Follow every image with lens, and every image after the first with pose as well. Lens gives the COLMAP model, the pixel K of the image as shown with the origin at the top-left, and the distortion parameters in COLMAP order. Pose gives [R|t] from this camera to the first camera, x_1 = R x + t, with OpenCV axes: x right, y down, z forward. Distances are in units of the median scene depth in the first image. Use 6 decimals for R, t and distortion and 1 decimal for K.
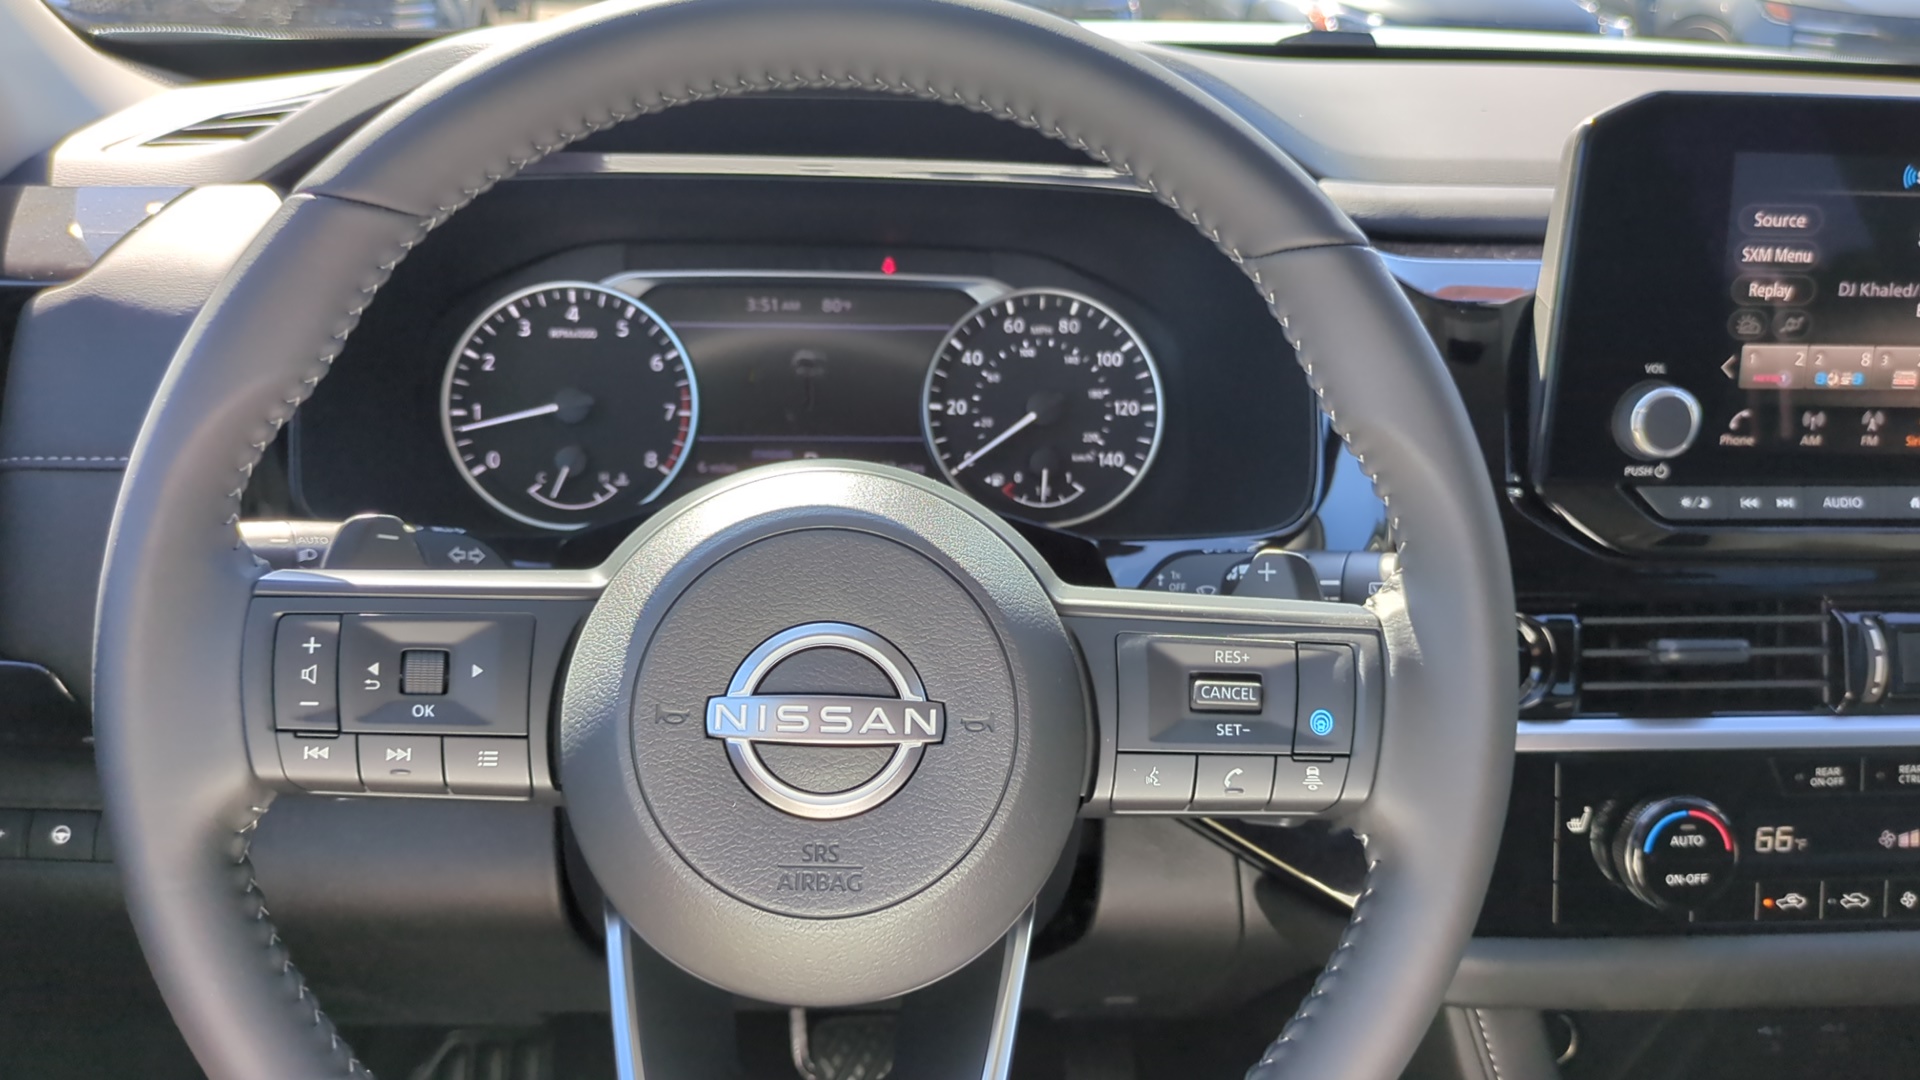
lens RADIAL K [[1660.9, 0, 963.7], [0, 1660.9, 521.8], [0, 0, 1]] dist [0.049450, -0.109861]
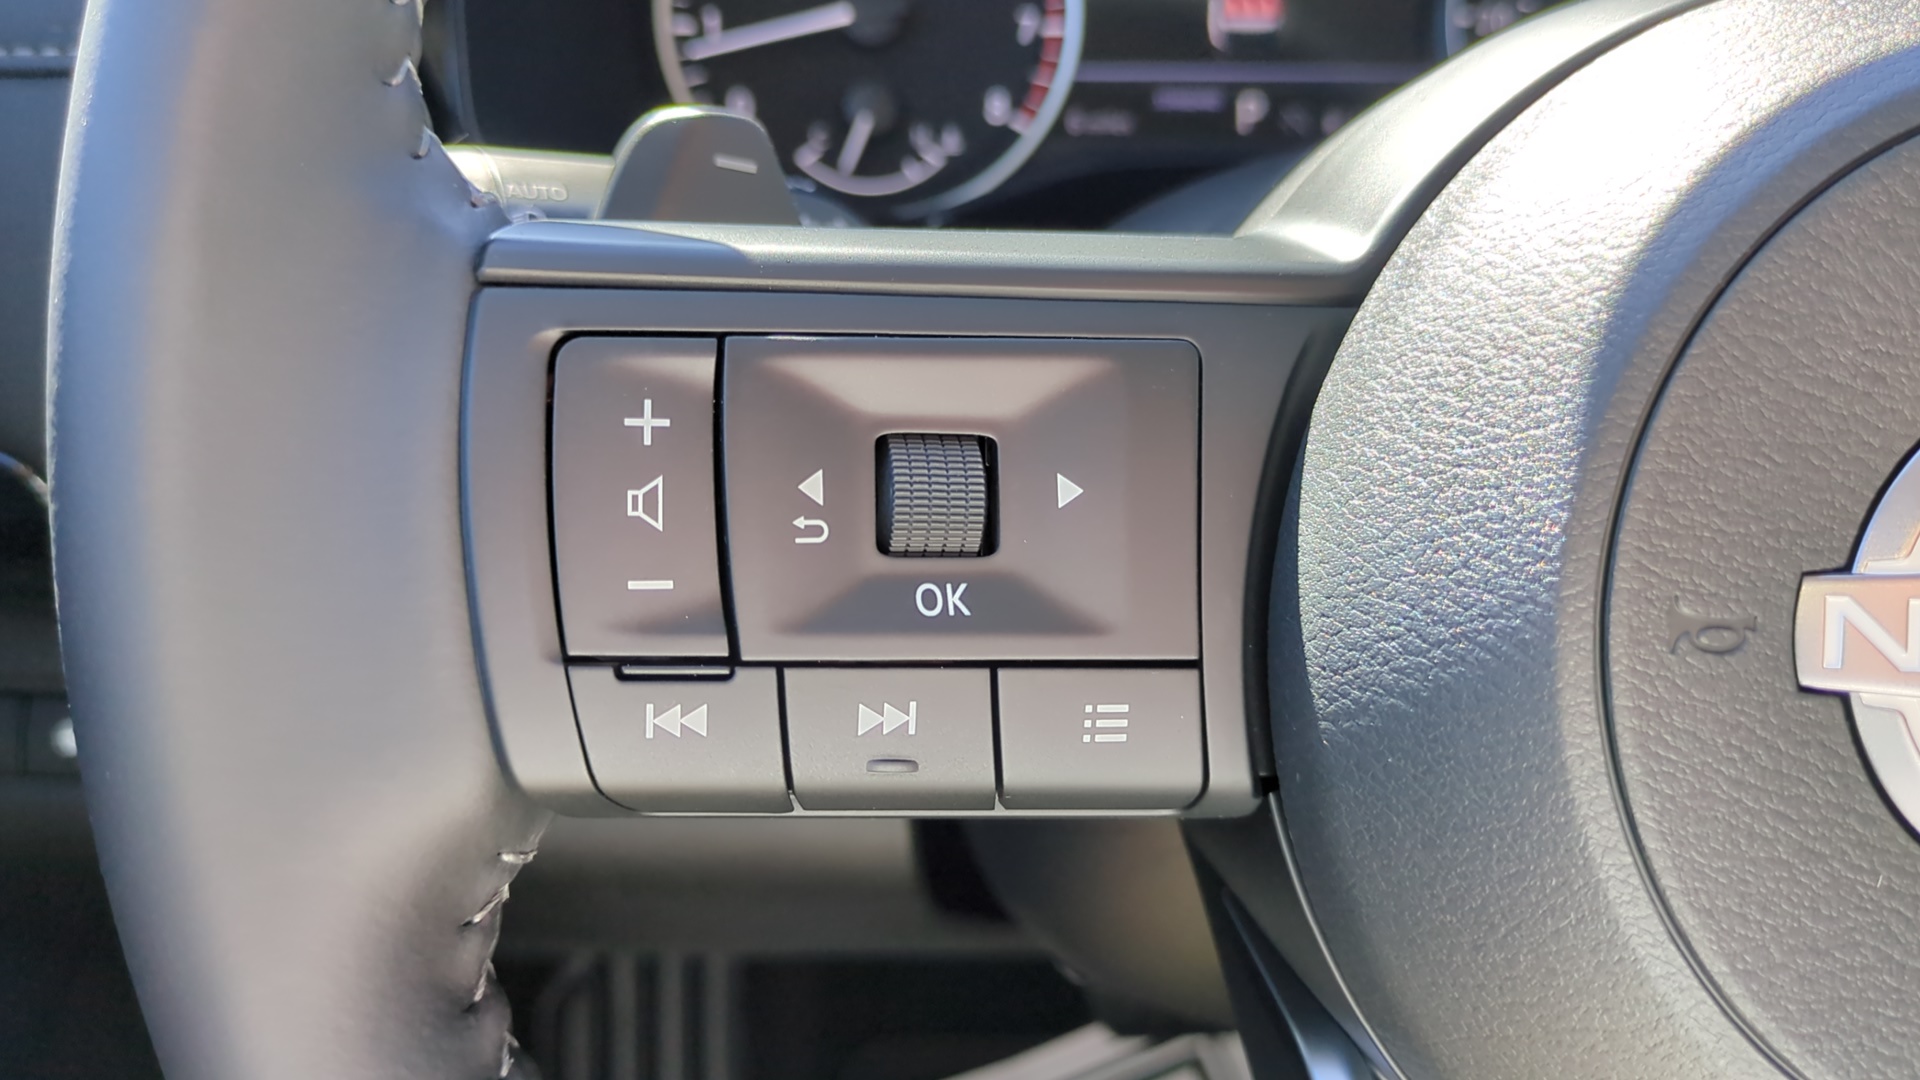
lens RADIAL K [[1660.9, 0, 963.7], [0, 1660.9, 521.8], [0, 0, 1]] dist [0.049450, -0.109861]
pose [[0.999623, 0.004198, -0.027118, -0.226110], [-0.000310, 0.989894, 0.141810, 0.032129], [0.027439, -0.141748, 0.989522, 0.466191]]
